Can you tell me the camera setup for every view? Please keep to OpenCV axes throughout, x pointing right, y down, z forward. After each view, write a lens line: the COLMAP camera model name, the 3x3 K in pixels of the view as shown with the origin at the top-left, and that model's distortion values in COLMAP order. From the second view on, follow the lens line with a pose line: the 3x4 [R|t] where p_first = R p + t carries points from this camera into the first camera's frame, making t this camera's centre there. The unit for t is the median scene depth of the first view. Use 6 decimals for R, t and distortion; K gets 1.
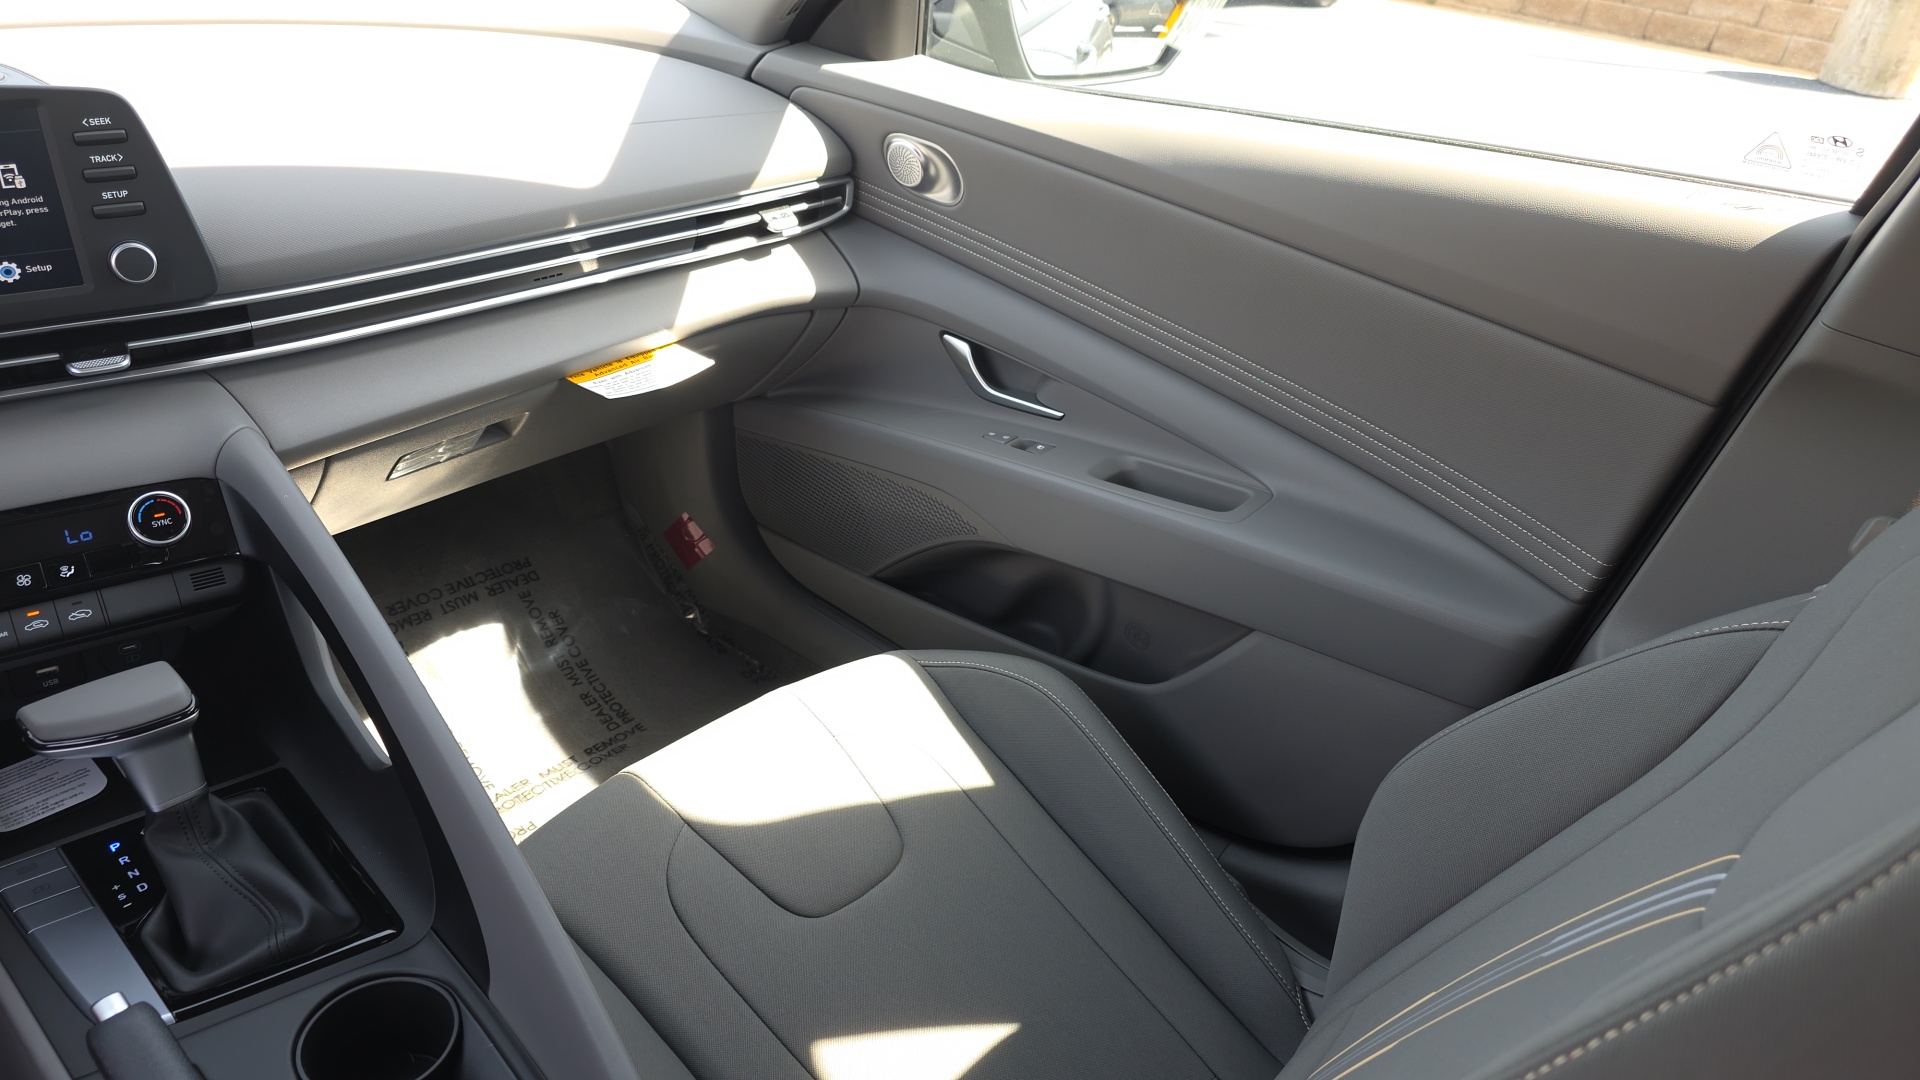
lens RADIAL K [[1299.8, 0, 934.3], [0, 1299.8, 535.3], [0, 0, 1]] dist [0.054497, -0.063418]
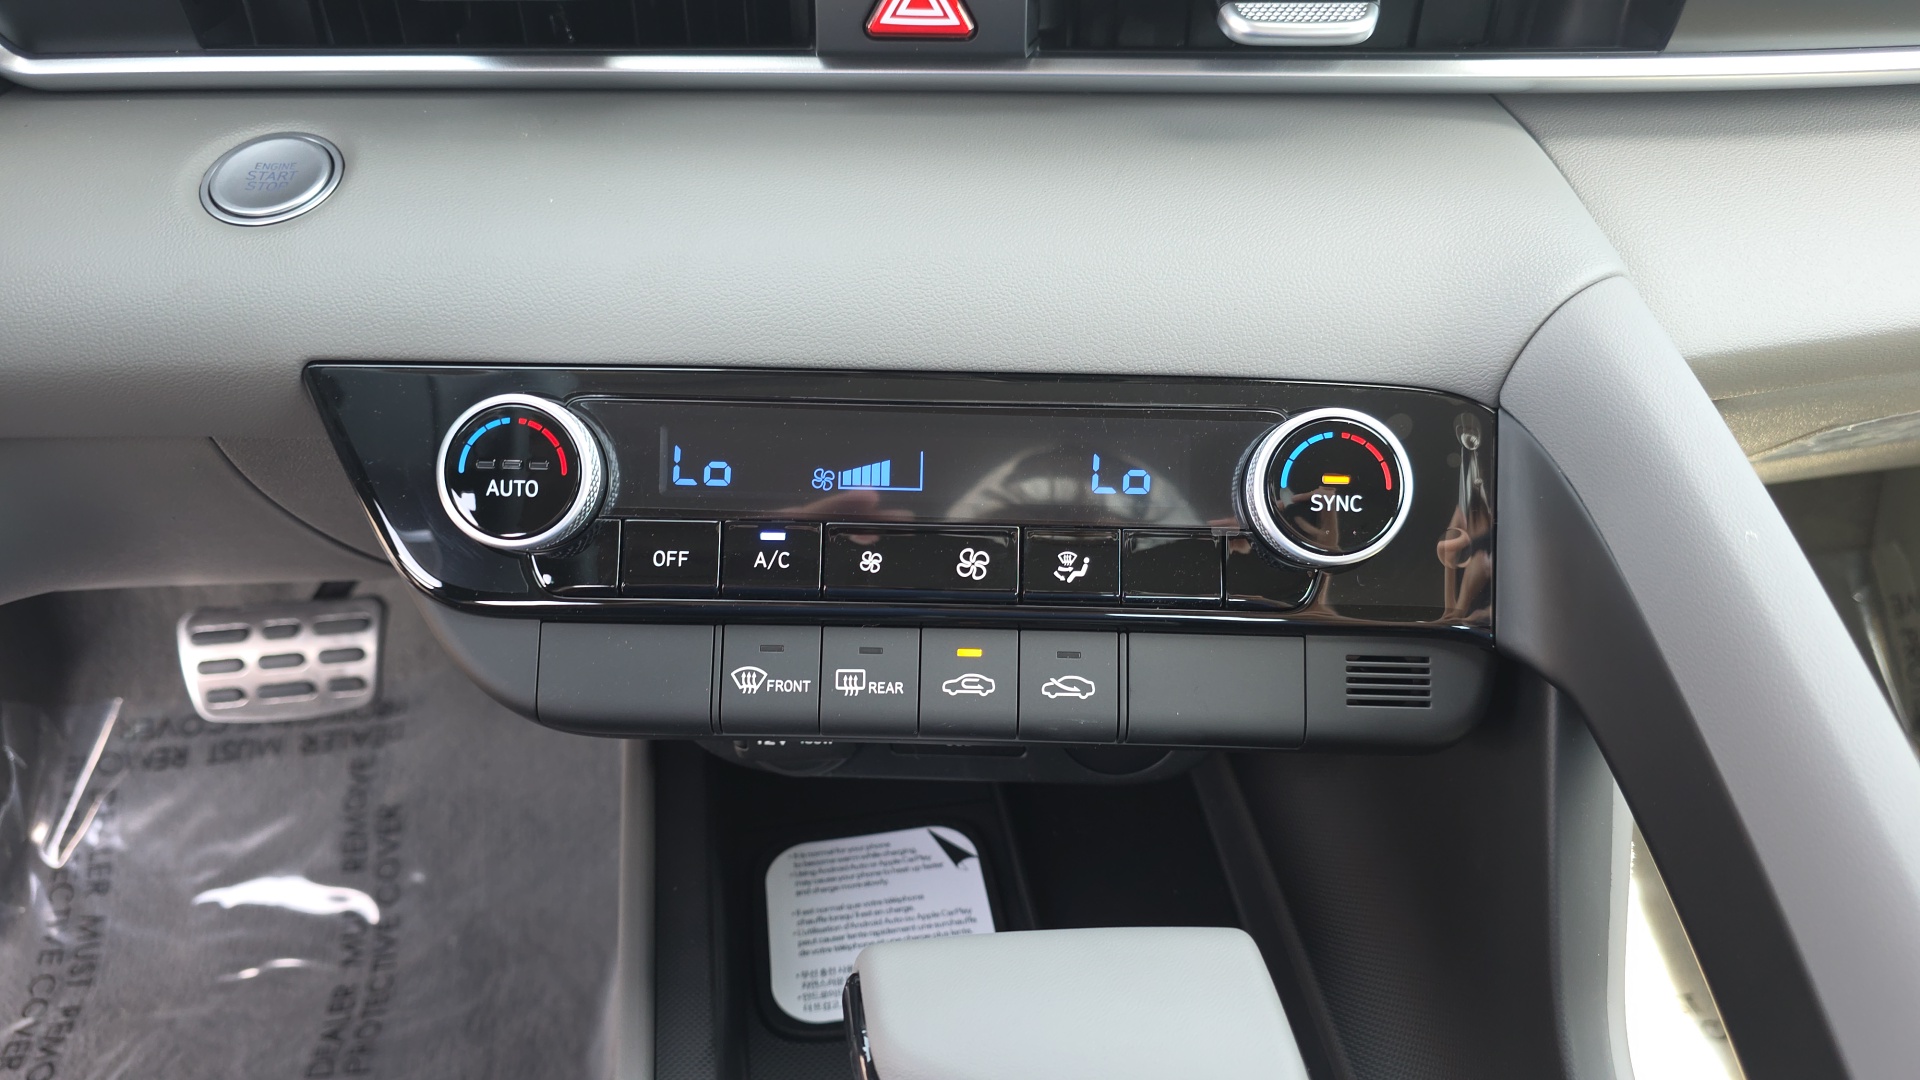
lens RADIAL K [[1299.8, 0, 937.6], [0, 1299.8, 556.4], [0, 0, 1]] dist [0.054497, -0.063418]
pose [[0.777331, 0.313861, -0.545205, -0.450201], [-0.257686, 0.949468, 0.179188, -0.028796], [0.573895, 0.001203, 0.818928, 0.623148]]
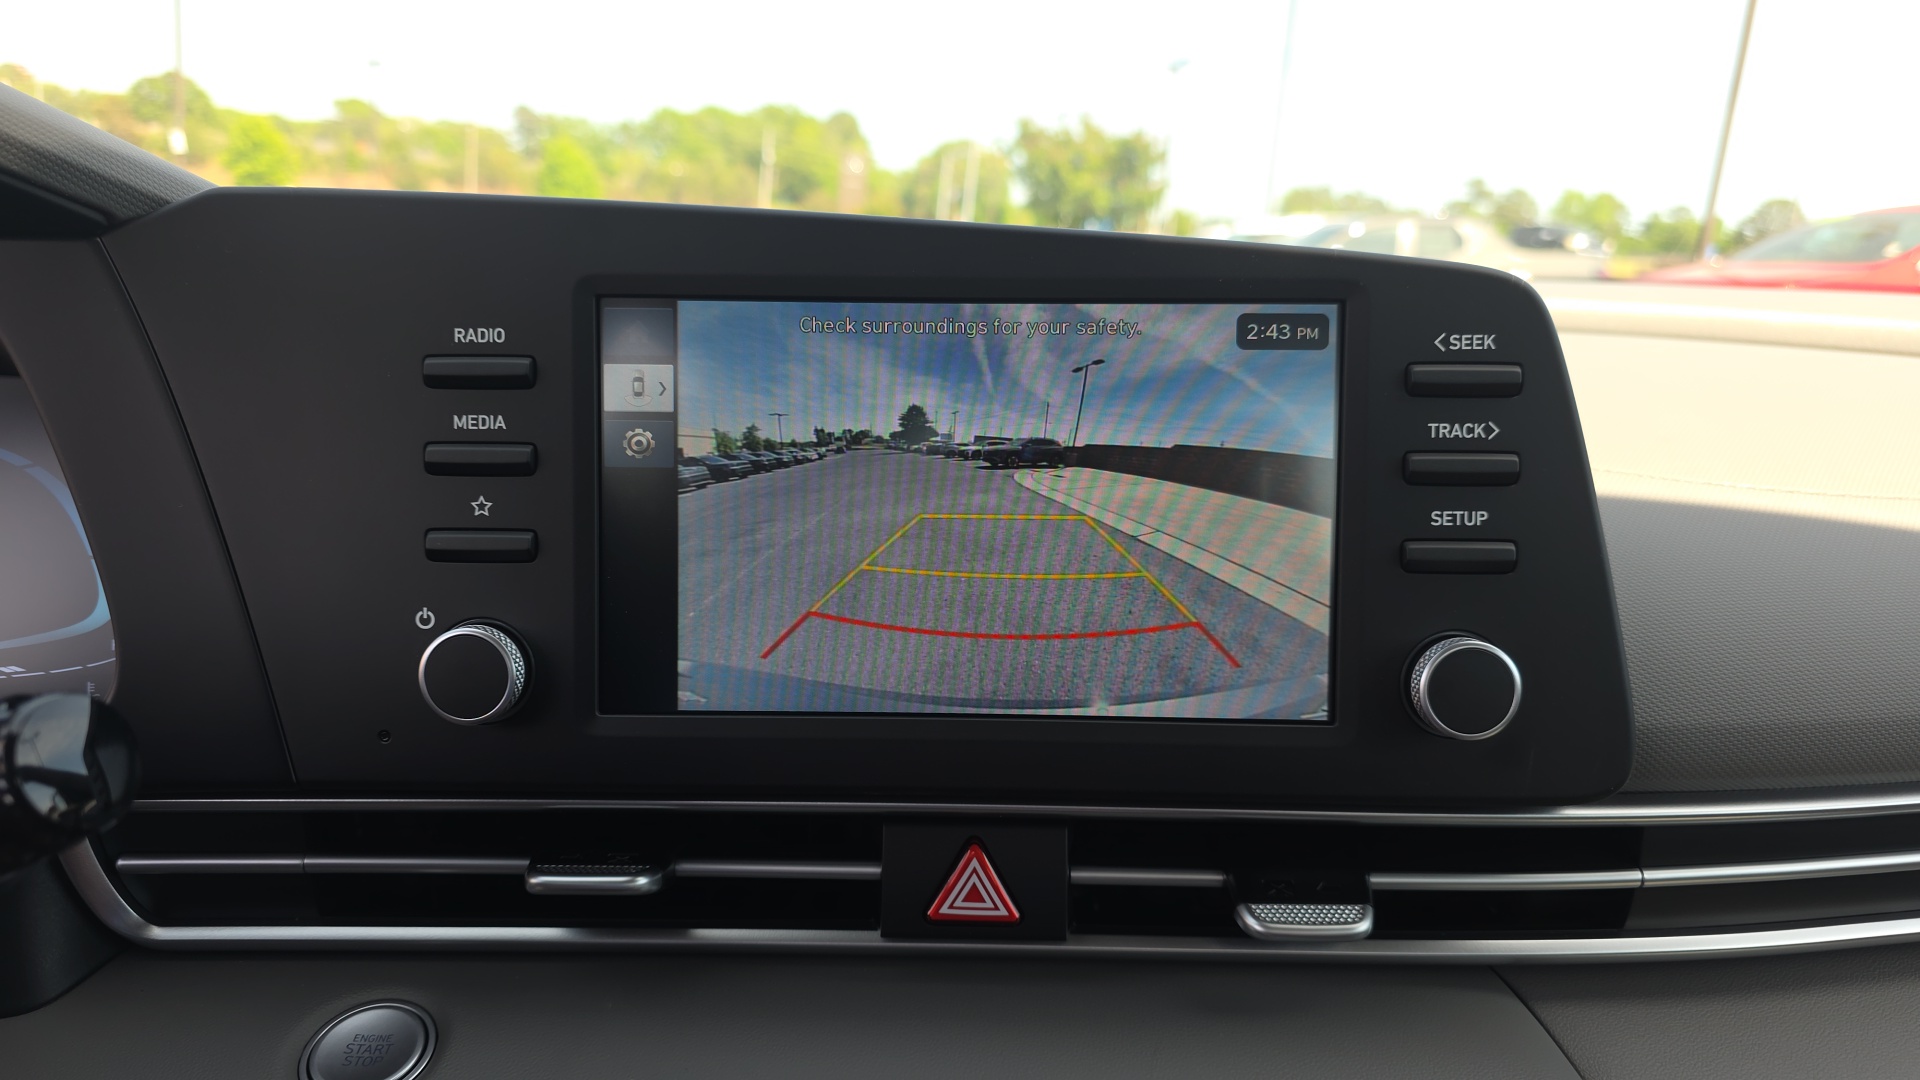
lens RADIAL K [[1299.8, 0, 940.2], [0, 1299.8, 542.1], [0, 0, 1]] dist [0.054497, -0.063418]
pose [[0.791663, 0.050752, -0.608846, -0.460782], [-0.260694, 0.929330, -0.261505, -0.097734], [0.552547, 0.365746, 0.748947, 0.562579]]
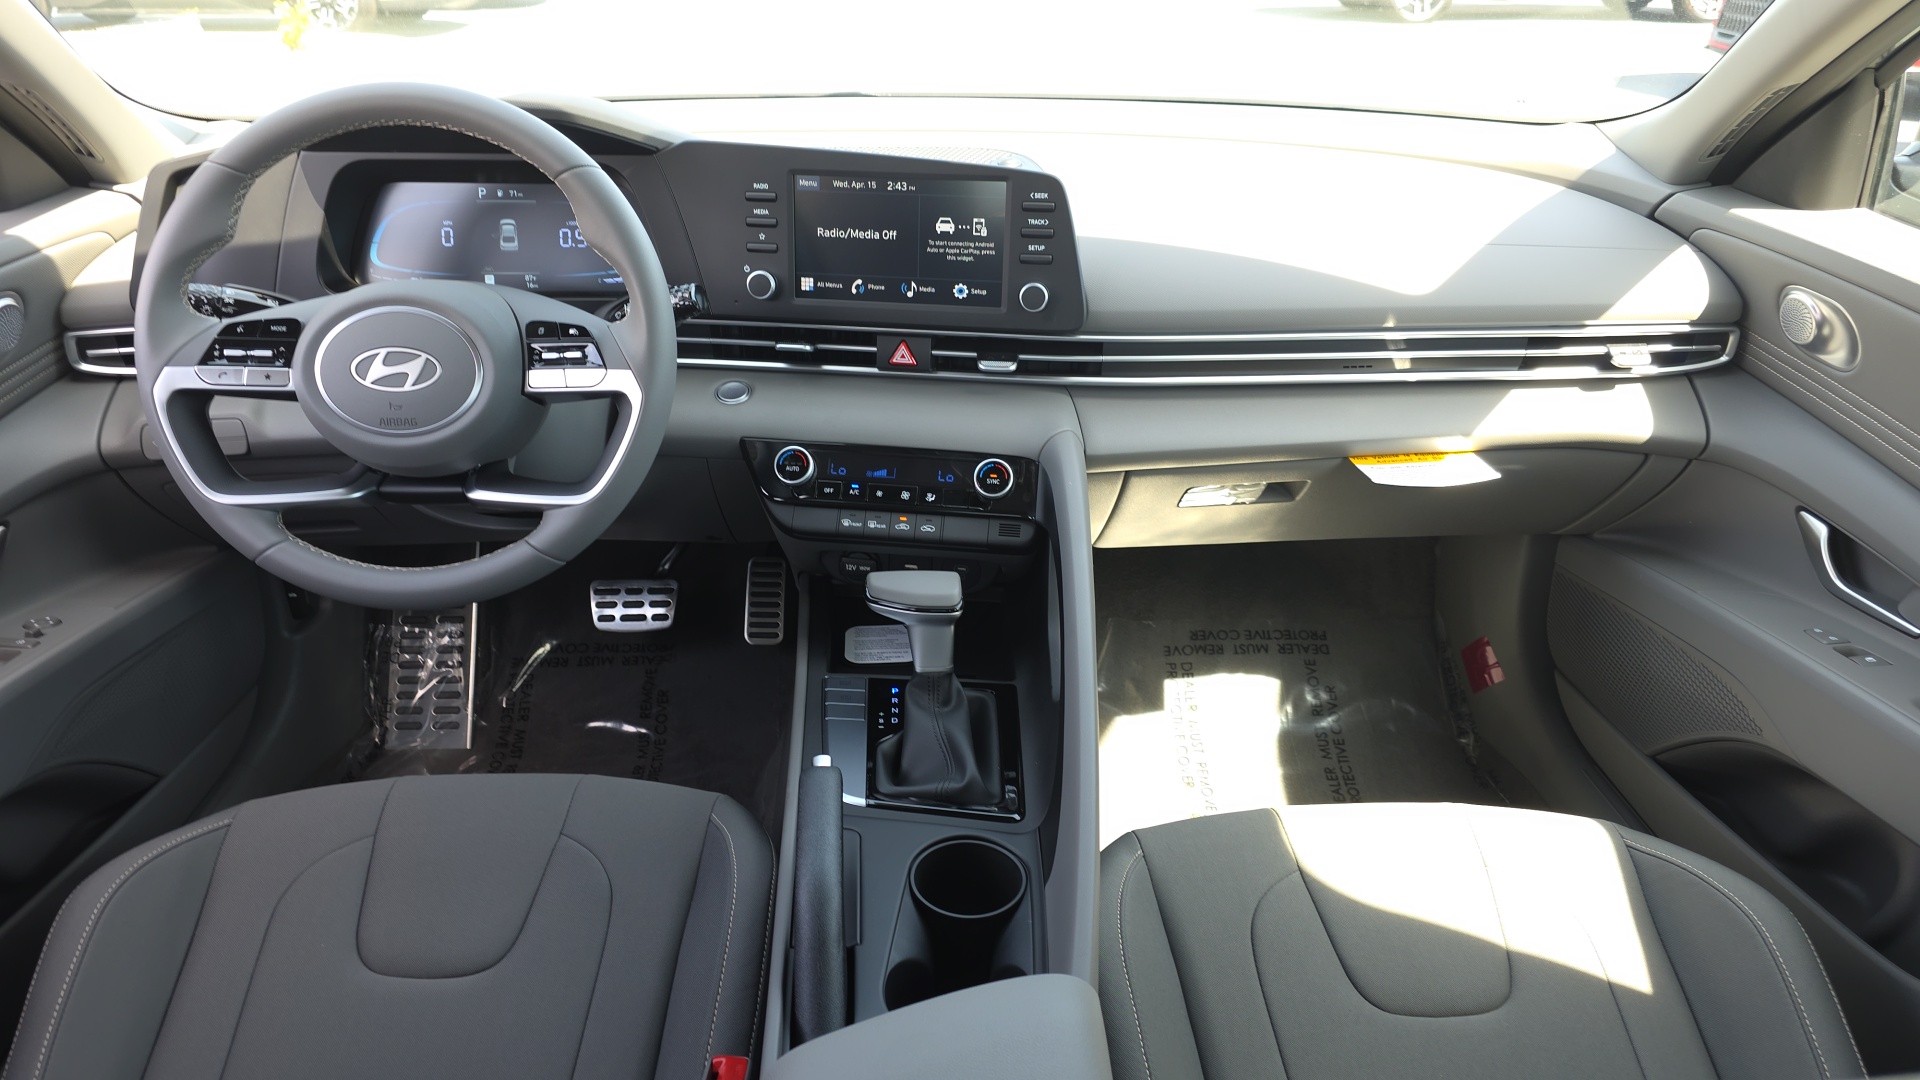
lens RADIAL K [[1299.8, 0, 940.8], [0, 1299.8, 539.1], [0, 0, 1]] dist [0.054497, -0.063418]
pose [[0.713566, 0.245335, -0.656227, 0.263946], [-0.308062, 0.951143, 0.020613, 0.034935], [0.629223, 0.187450, 0.754282, -0.046844]]
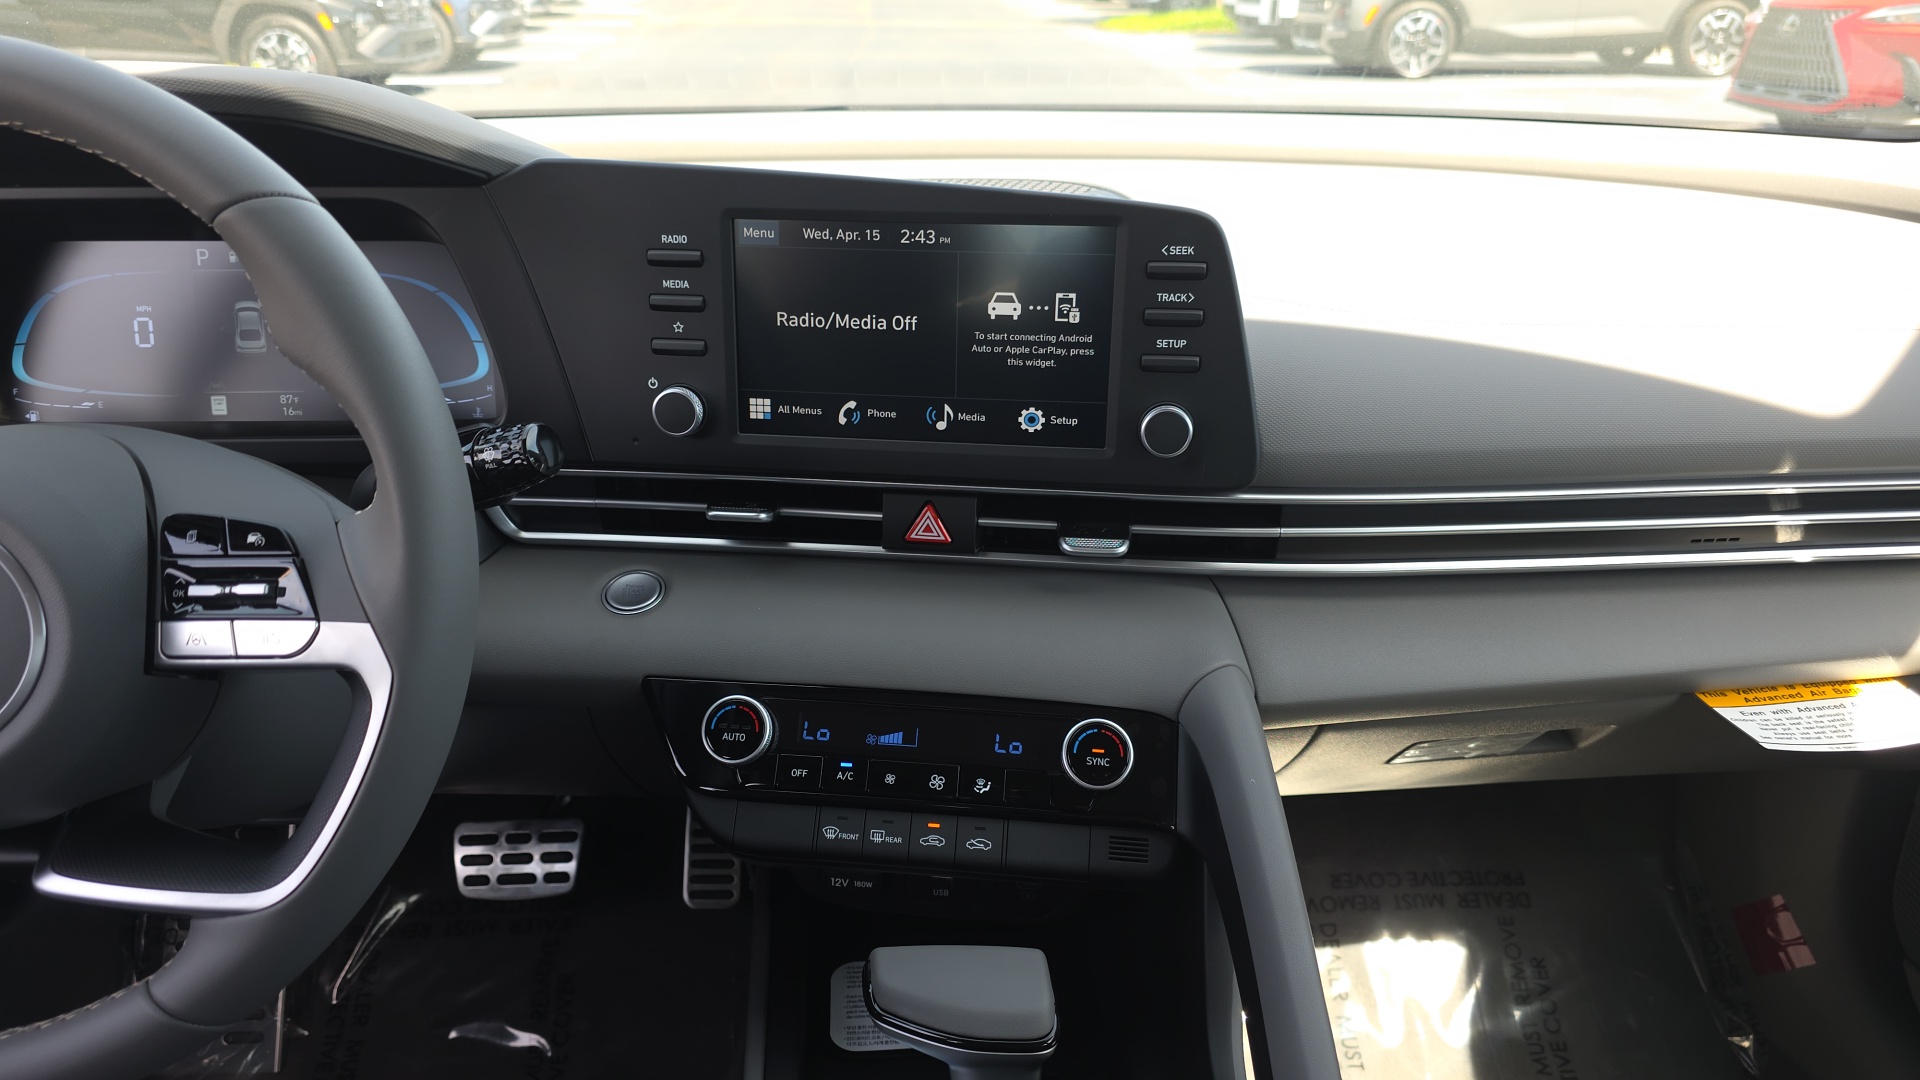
lens RADIAL K [[1299.8, 0, 937.6], [0, 1299.8, 560.2], [0, 0, 1]] dist [0.054497, -0.063418]
pose [[0.722692, 0.215711, -0.656646, -0.173345], [-0.297102, 0.954753, -0.013344, -0.078466], [0.624056, 0.204734, 0.754081, 0.328277]]
